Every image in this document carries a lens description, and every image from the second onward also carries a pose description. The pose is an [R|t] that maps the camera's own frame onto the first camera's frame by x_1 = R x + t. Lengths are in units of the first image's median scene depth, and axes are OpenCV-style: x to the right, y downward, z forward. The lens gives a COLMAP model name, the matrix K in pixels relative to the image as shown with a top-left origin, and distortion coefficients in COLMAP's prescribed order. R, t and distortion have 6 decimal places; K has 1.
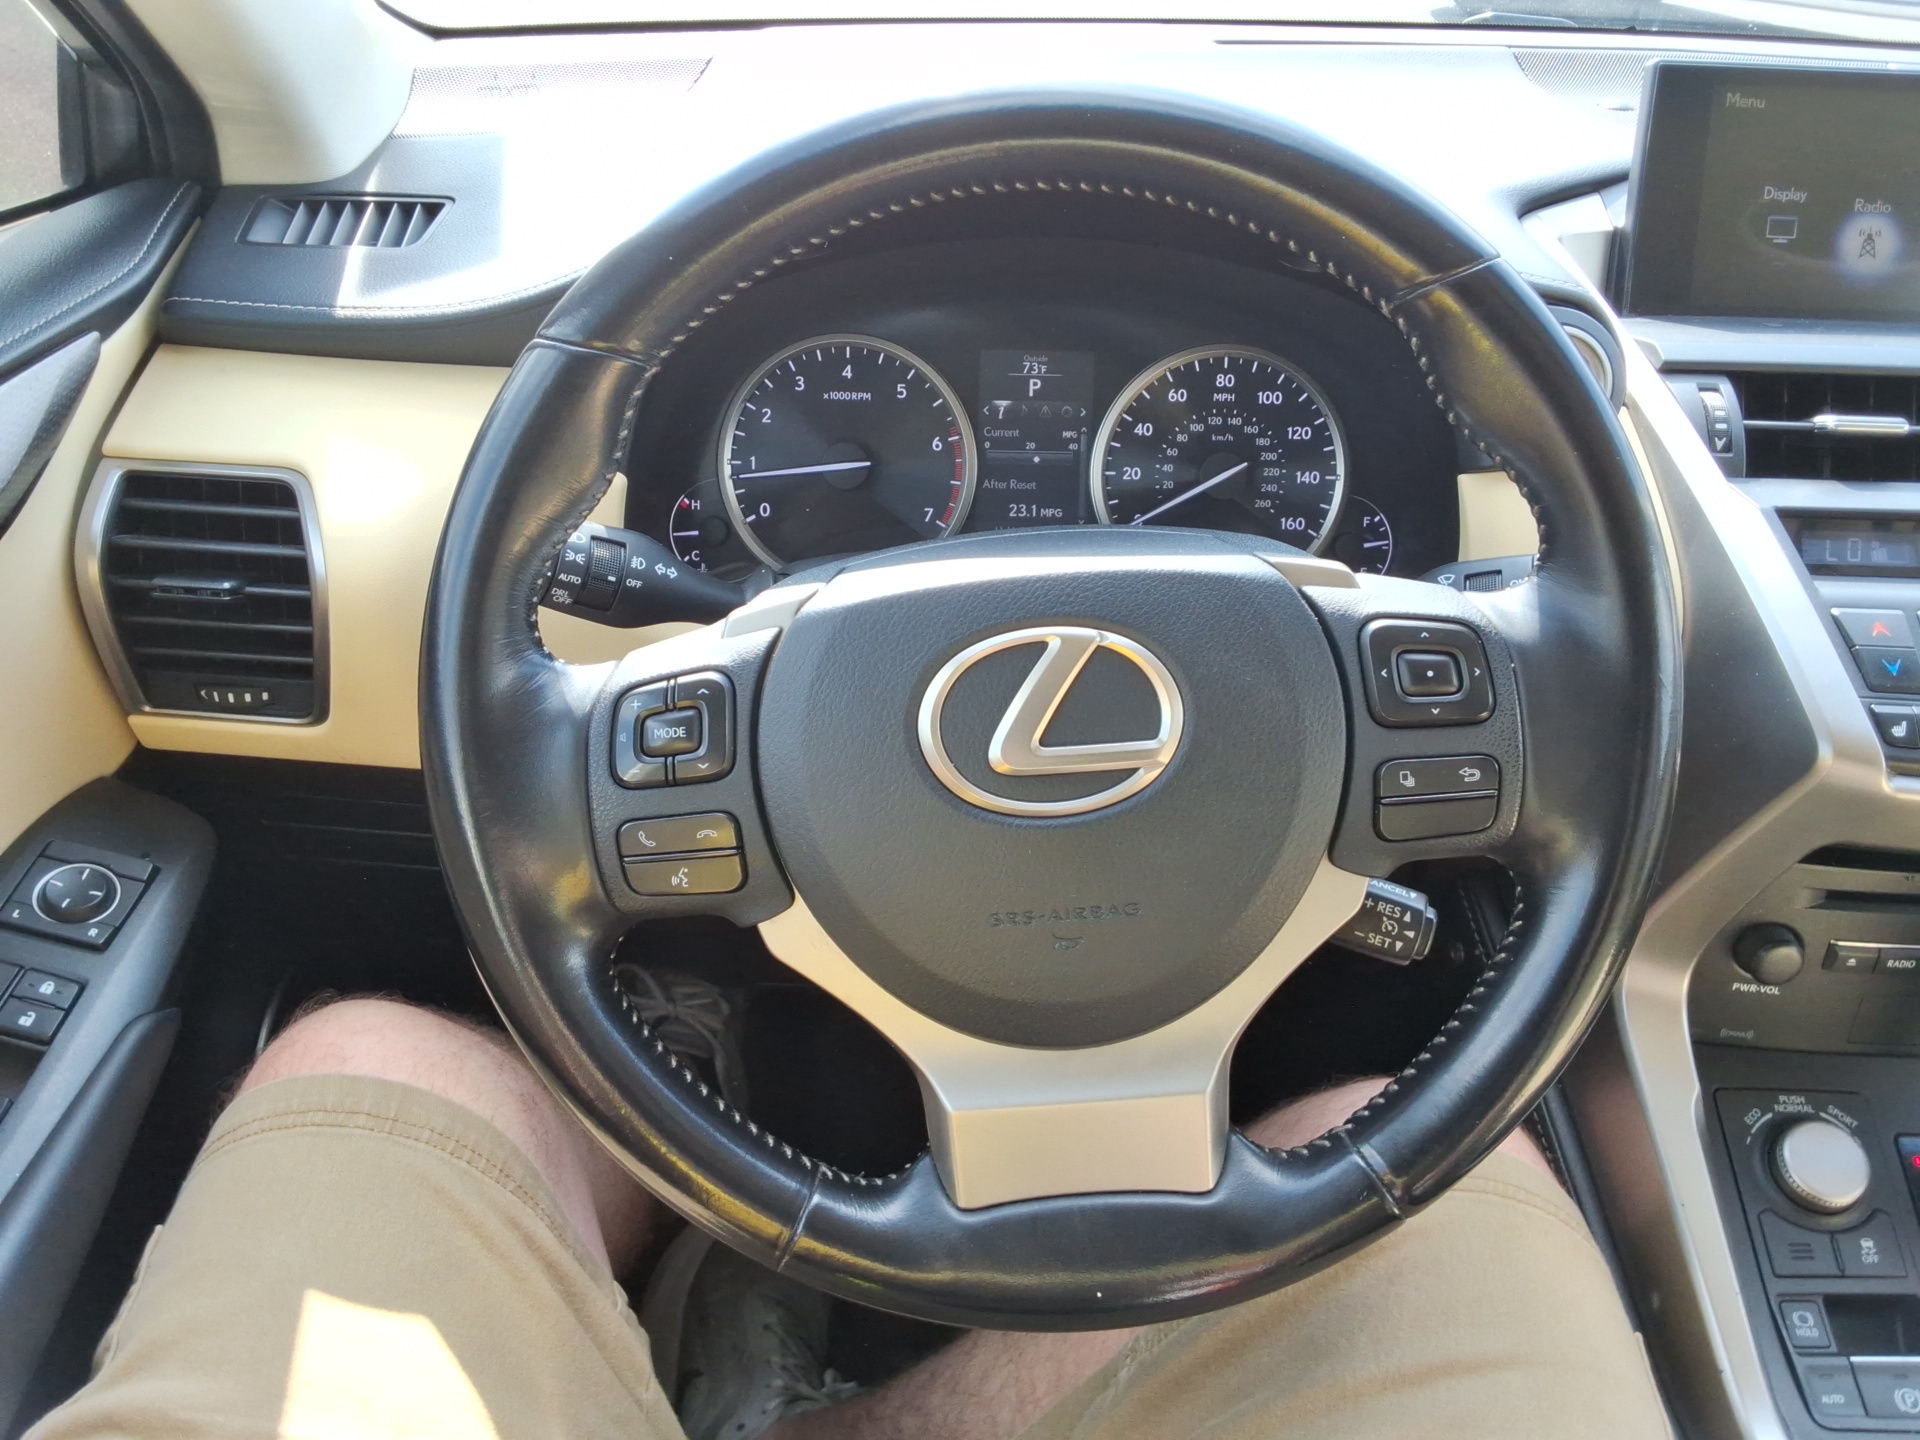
lens RADIAL K [[1530.1, 0, 977.4], [0, 1530.1, 716.4], [0, 0, 1]] dist [0.136791, -0.227061]
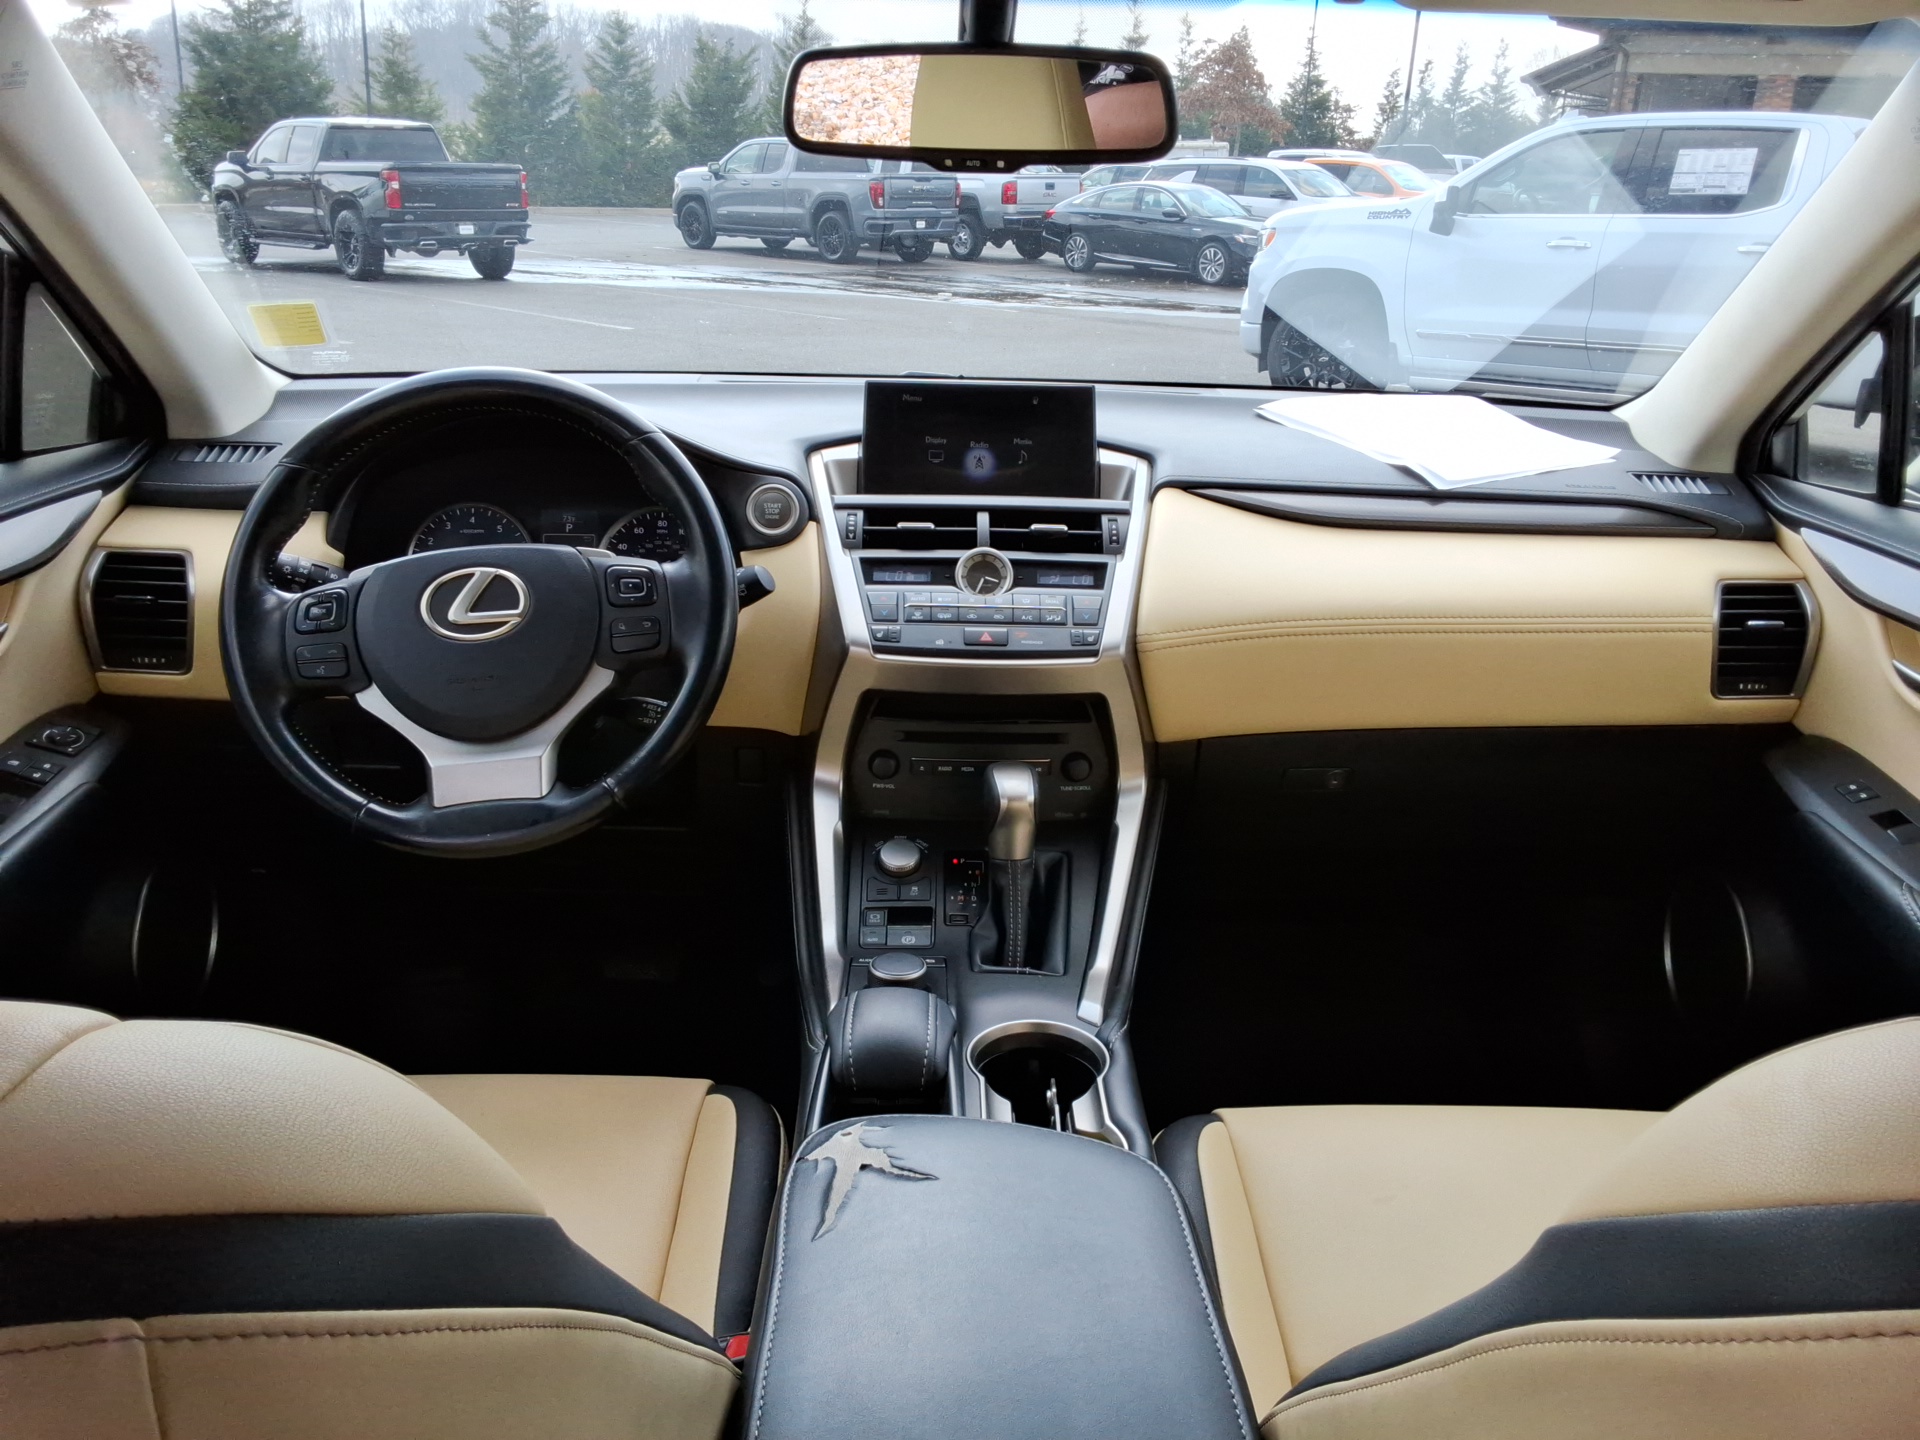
lens RADIAL K [[1526.8, 0, 966.2], [0, 1526.8, 720.0], [0, 0, 1]] dist [0.120681, -0.184722]
pose [[0.999617, -0.017740, 0.021223, 0.589400], [0.022158, 0.972818, -0.230508, 0.584793], [-0.016557, 0.230890, 0.972839, -1.056893]]
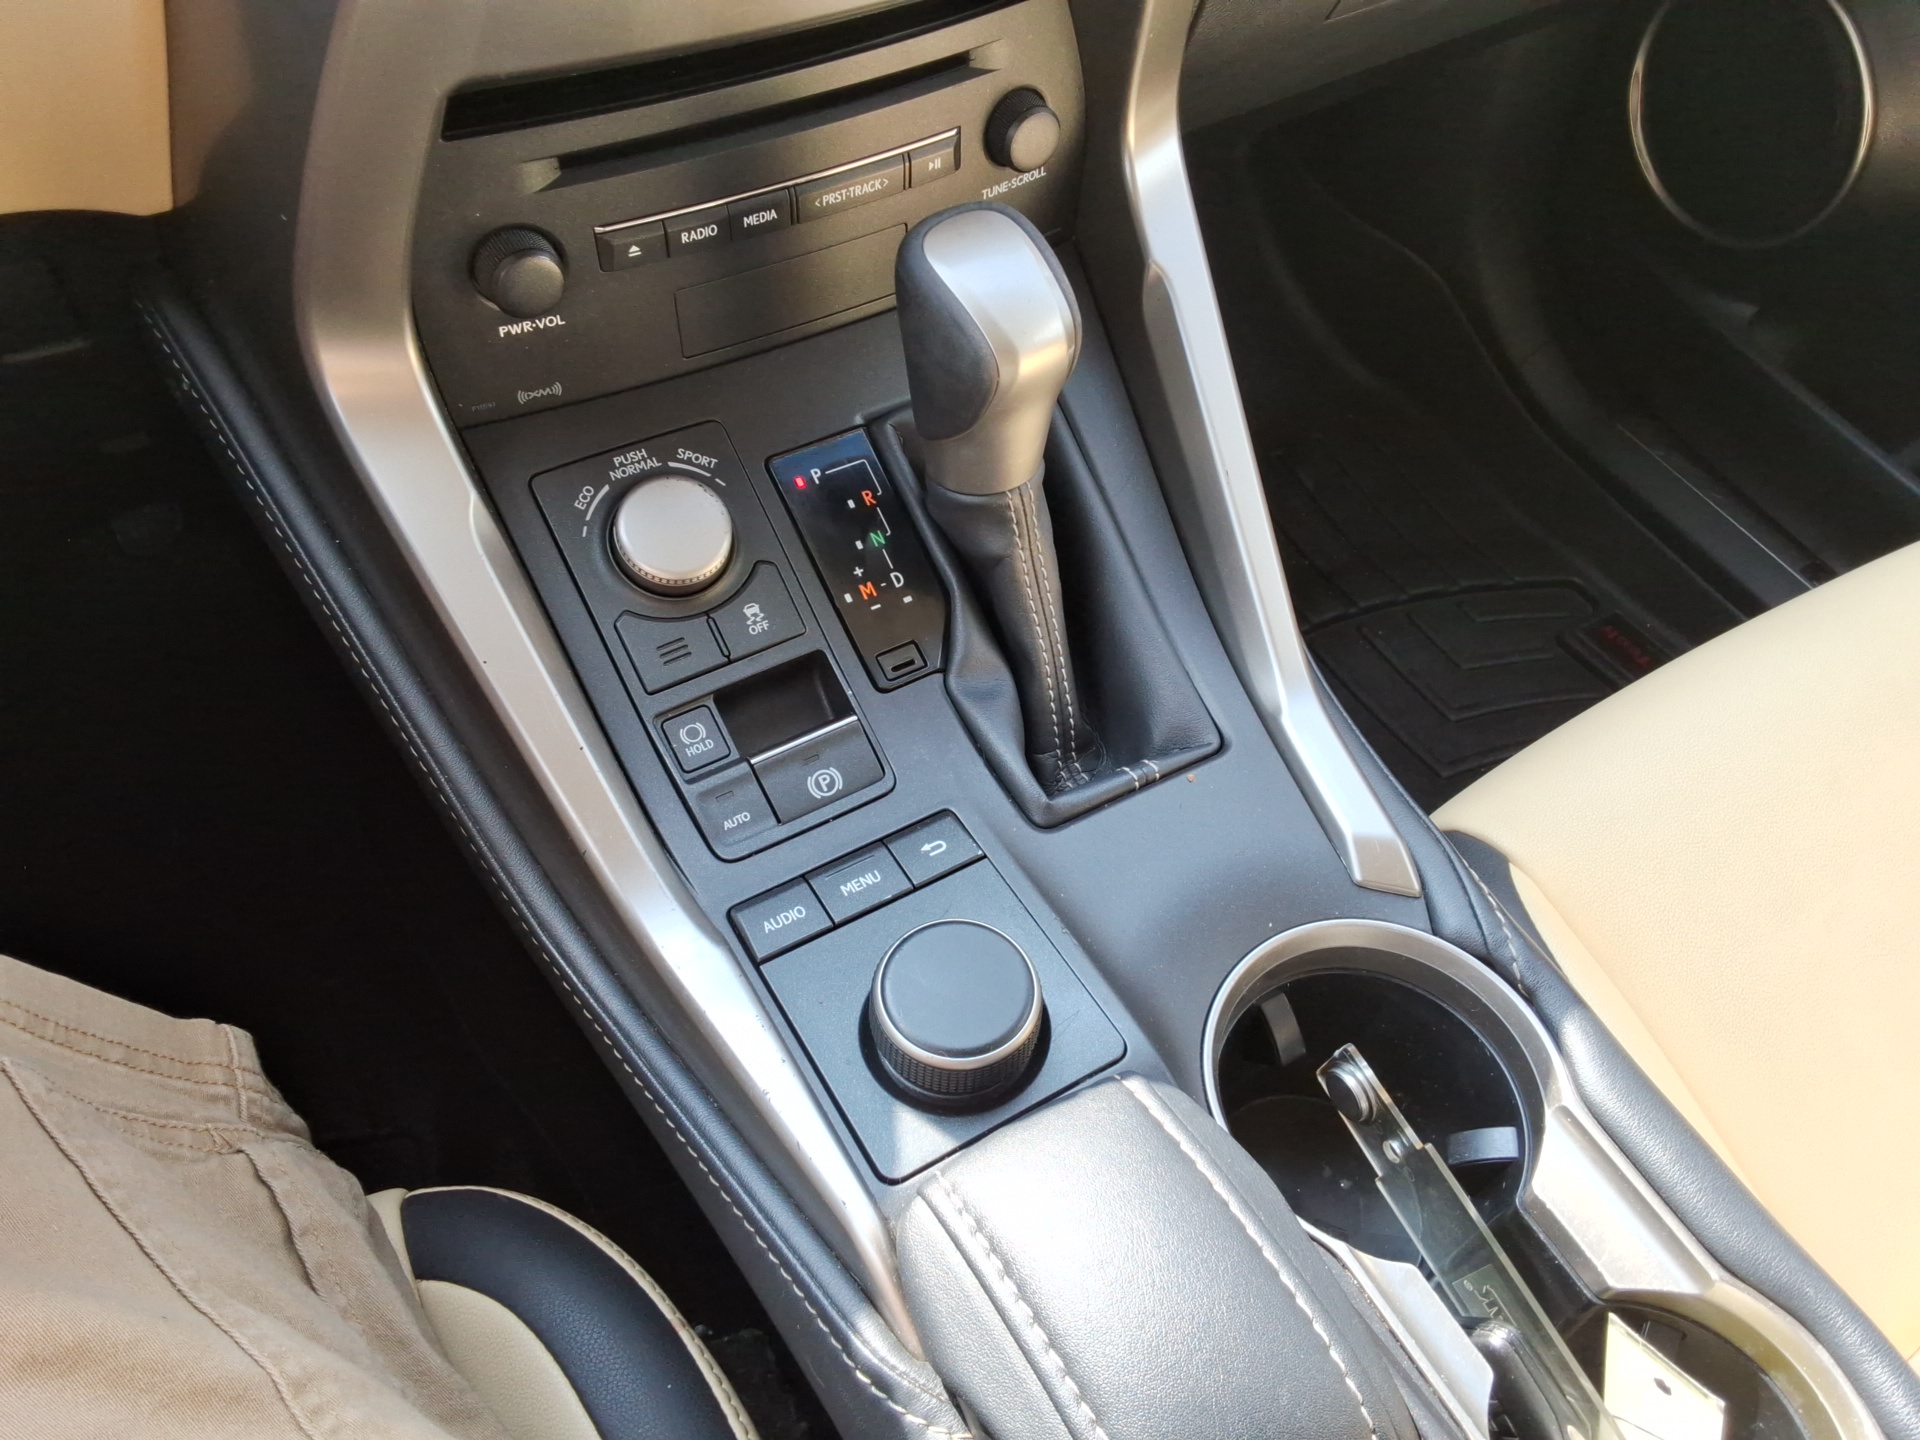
lens RADIAL K [[1552.3, 0, 966.1], [0, 1552.3, 711.3], [0, 0, 1]] dist [0.122228, -0.199123]
pose [[0.858584, -0.391374, 0.331150, 0.375697], [0.232556, 0.872967, 0.428773, 0.068816], [-0.456893, -0.291127, 0.840532, 0.265277]]
